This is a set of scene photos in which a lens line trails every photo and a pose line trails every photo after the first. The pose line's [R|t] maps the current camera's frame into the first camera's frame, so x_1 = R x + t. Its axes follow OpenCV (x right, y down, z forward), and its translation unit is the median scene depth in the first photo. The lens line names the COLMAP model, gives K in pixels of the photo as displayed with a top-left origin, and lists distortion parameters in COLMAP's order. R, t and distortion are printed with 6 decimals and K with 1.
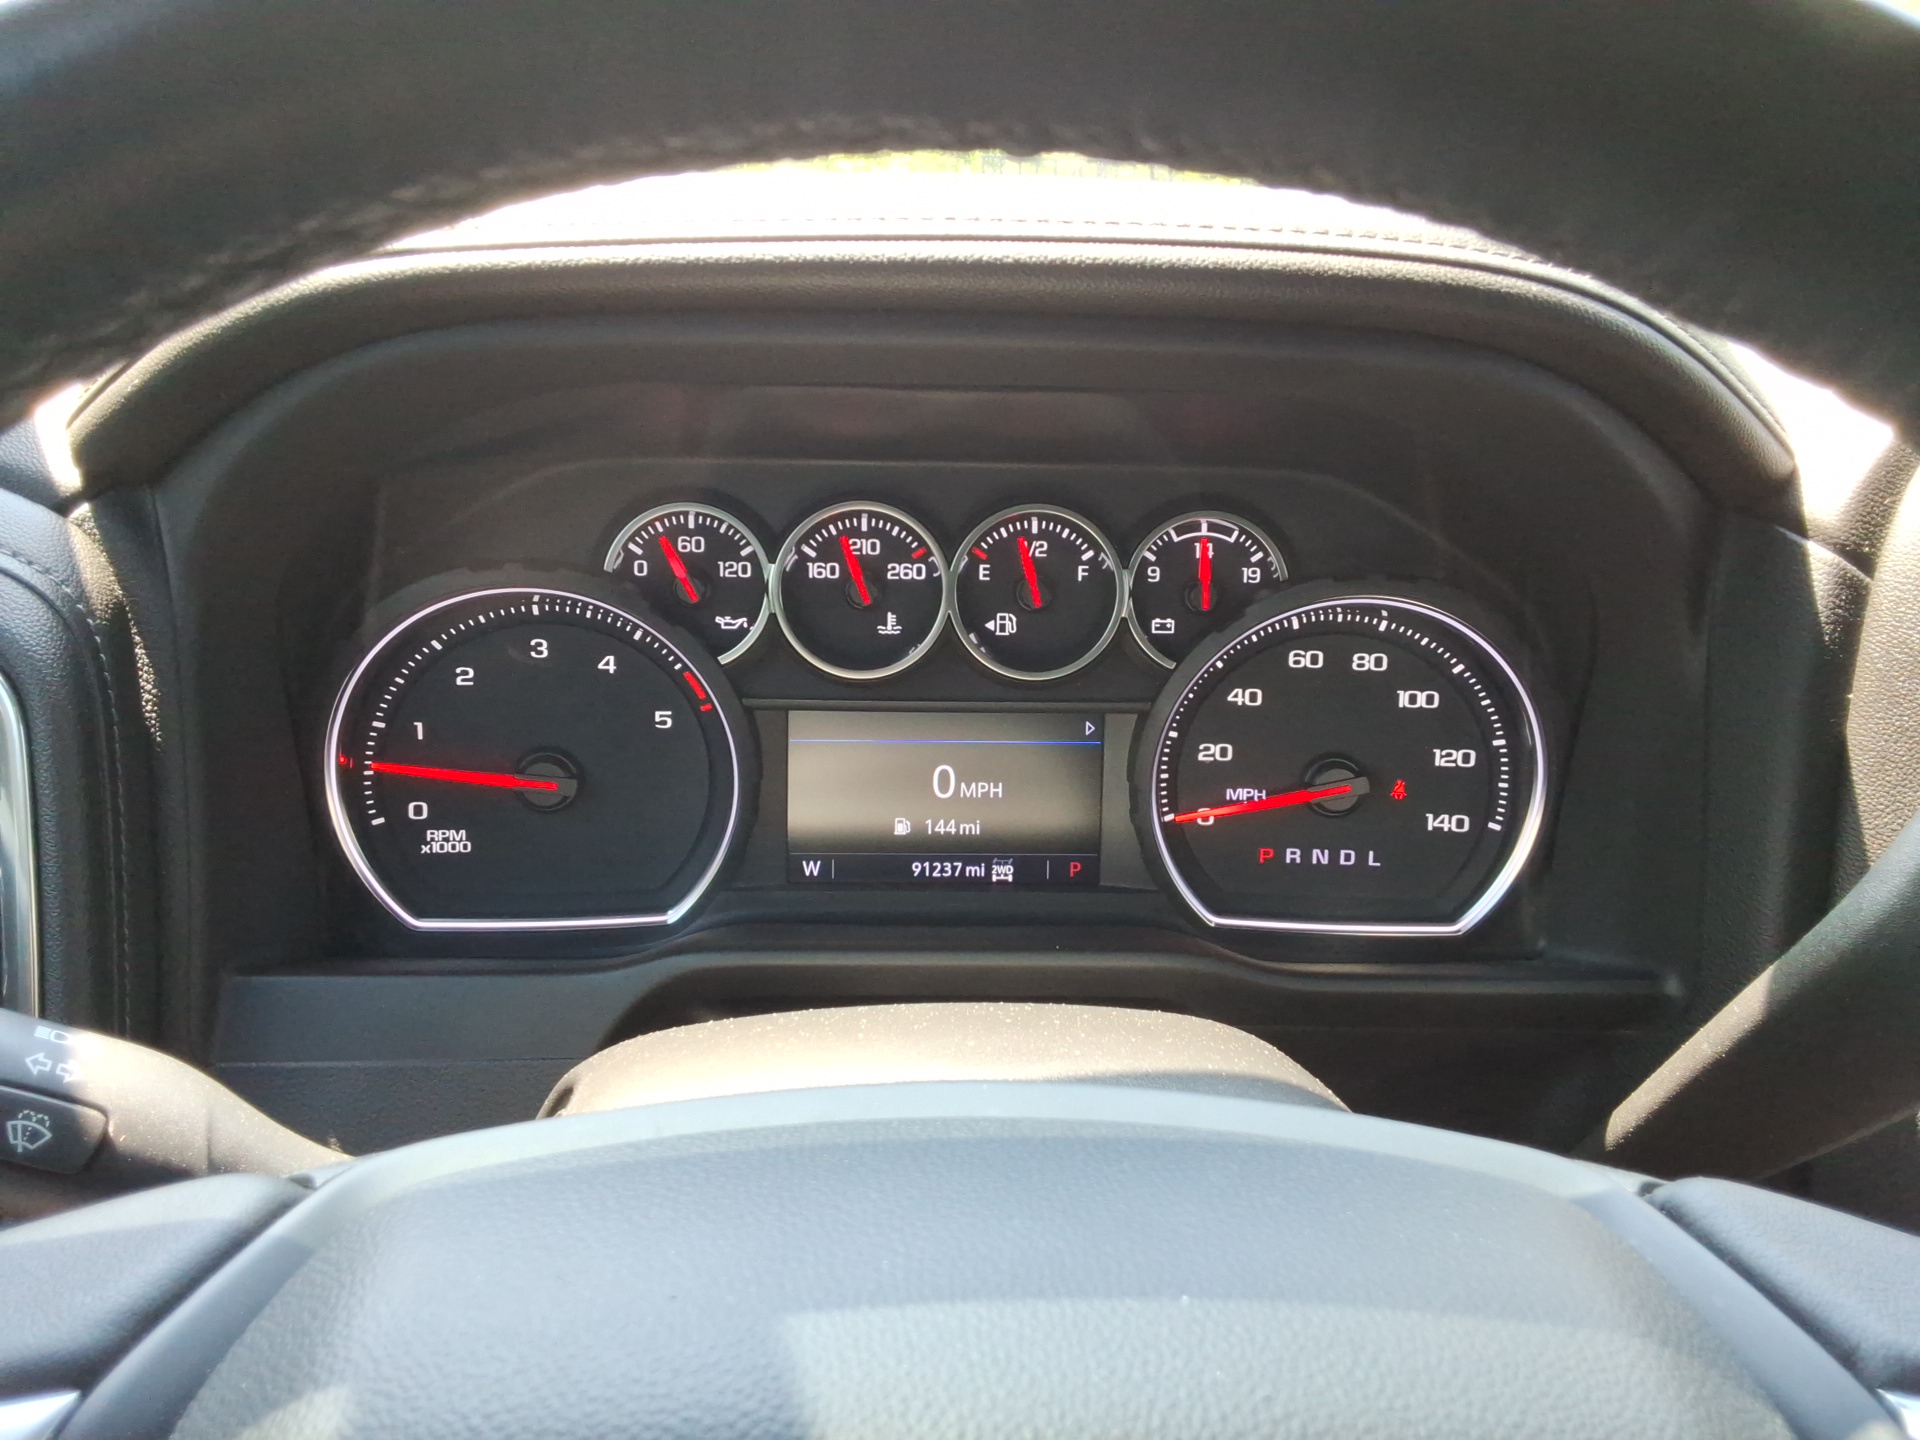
lens RADIAL K [[1579.4, 0, 978.8], [0, 1579.4, 683.7], [0, 0, 1]] dist [0.113733, -0.184414]
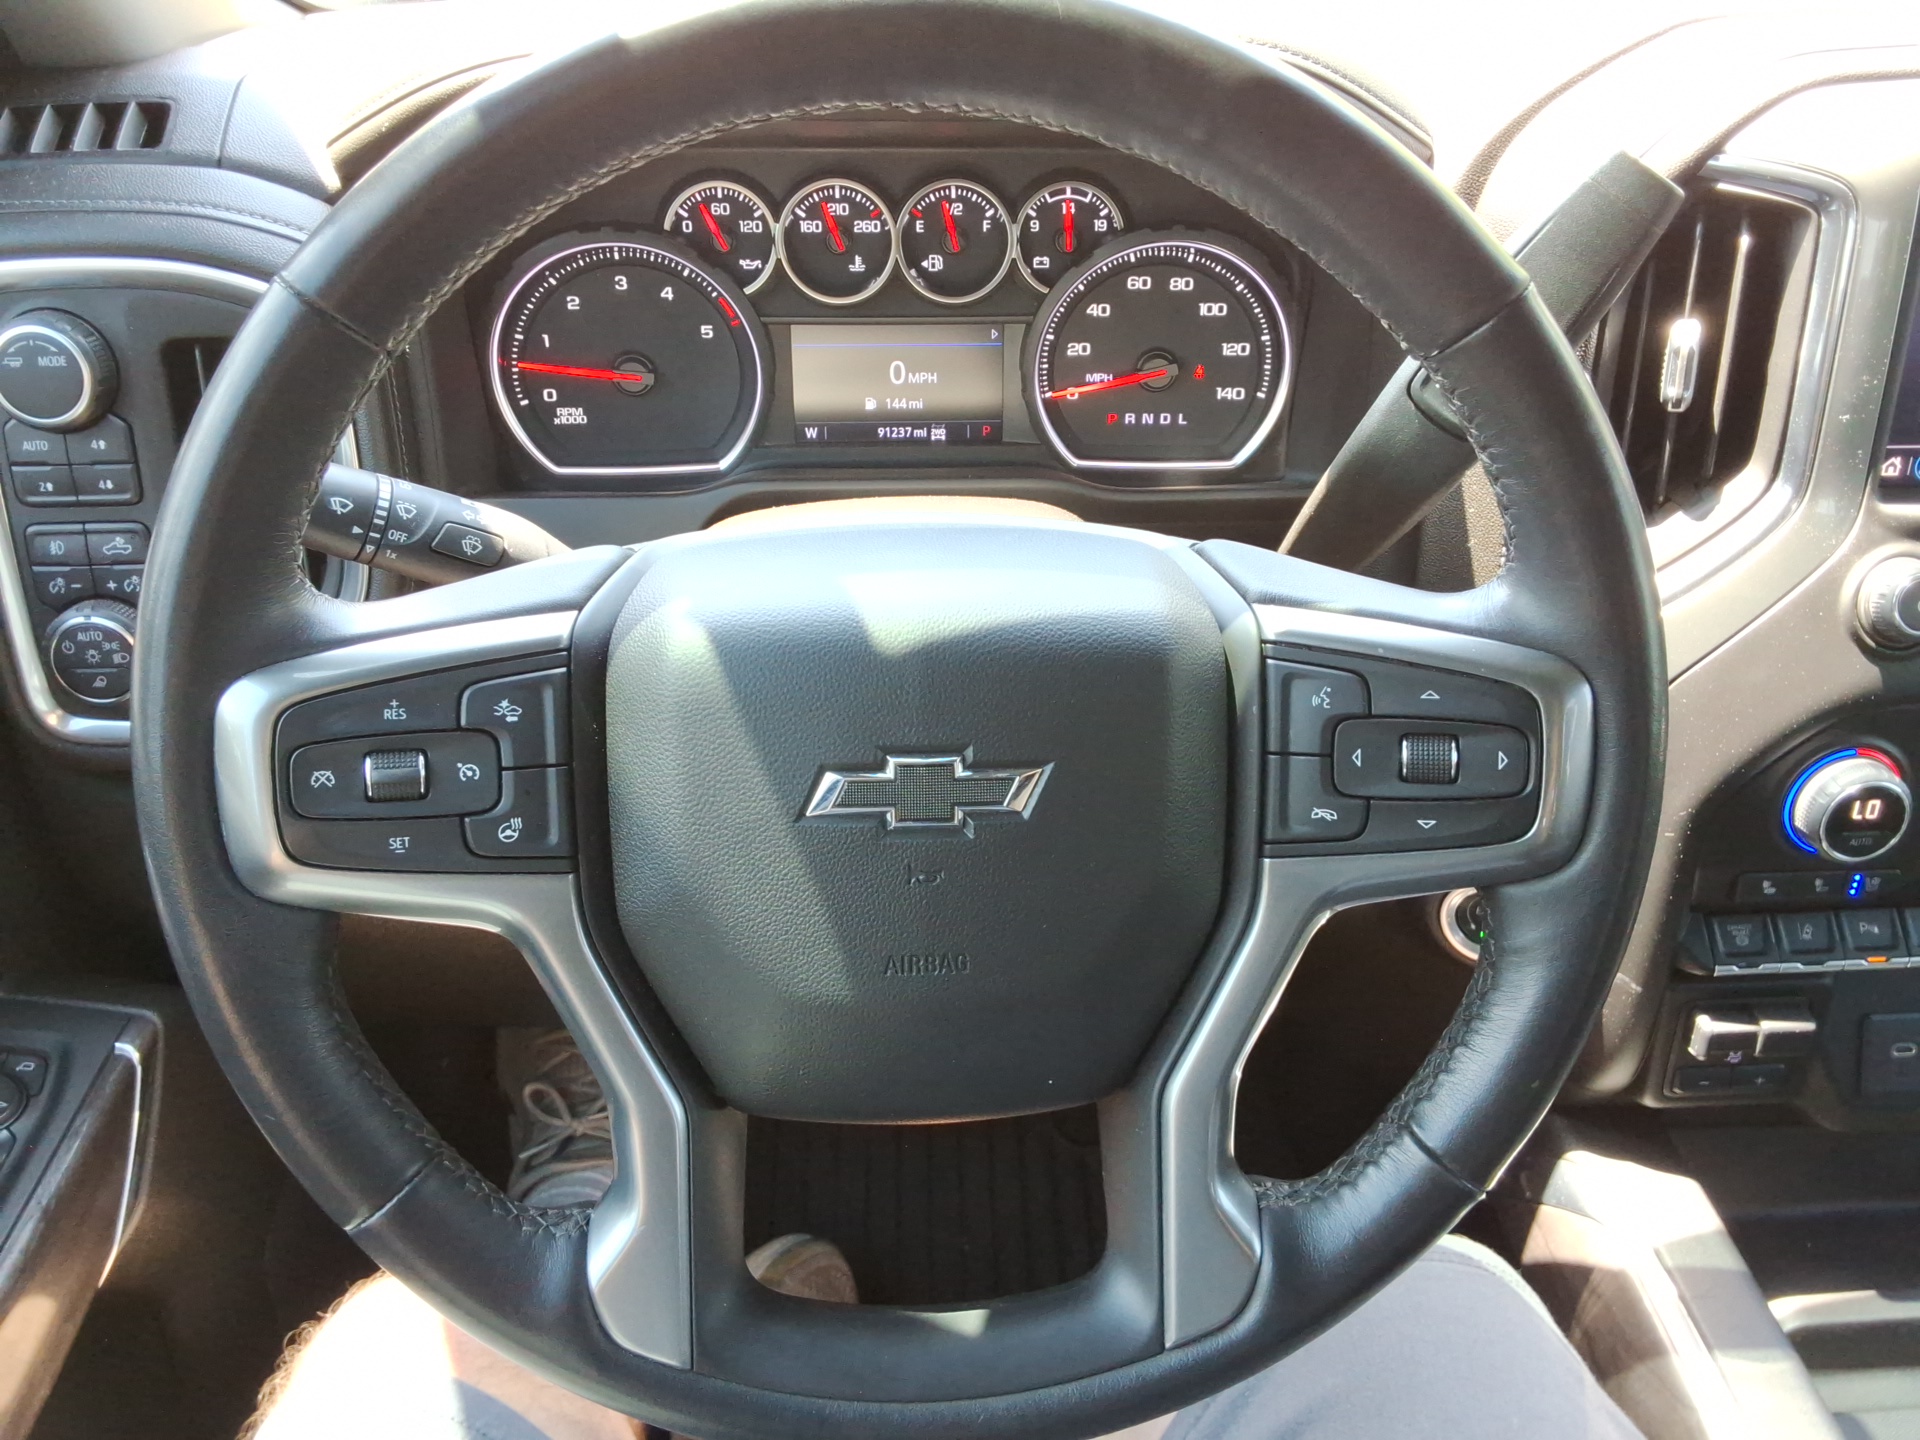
lens RADIAL K [[1579.4, 0, 987.5], [0, 1579.4, 708.6], [0, 0, 1]] dist [0.113733, -0.184414]
pose [[0.999450, -0.021772, 0.025010, 0.019493], [0.014185, 0.962467, 0.271029, -0.039112], [-0.029972, -0.270525, 0.962246, -0.552770]]
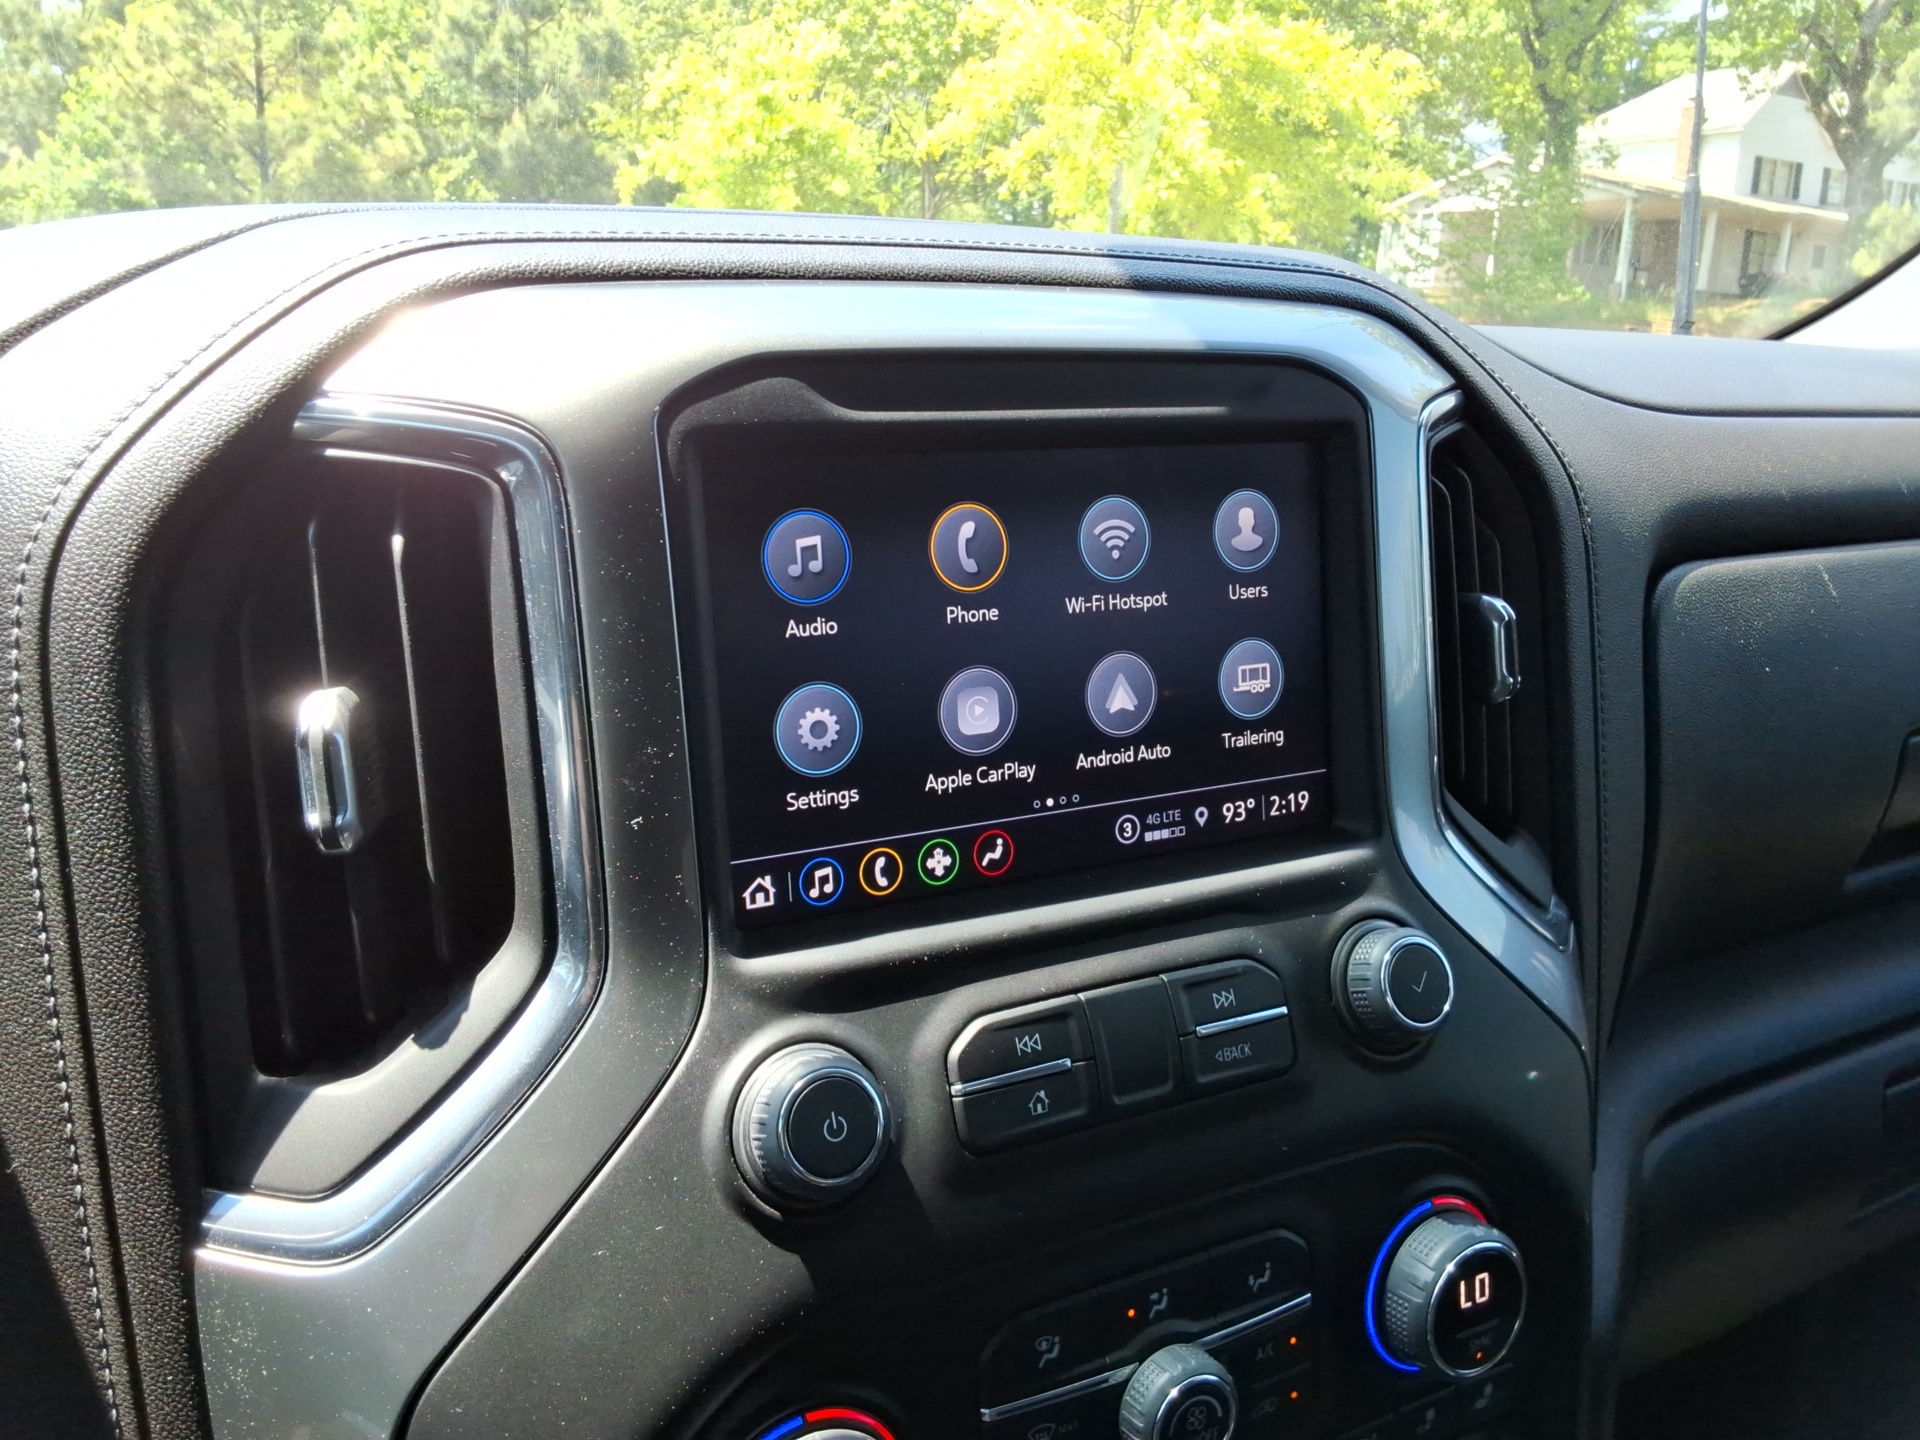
lens RADIAL K [[1579.4, 0, 984.5], [0, 1579.4, 698.1], [0, 0, 1]] dist [0.113733, -0.184414]
pose [[0.894251, -0.109223, 0.434034, 0.586035], [0.127089, 0.991816, -0.012258, 0.070562], [-0.429143, 0.066123, 0.900813, 0.016376]]
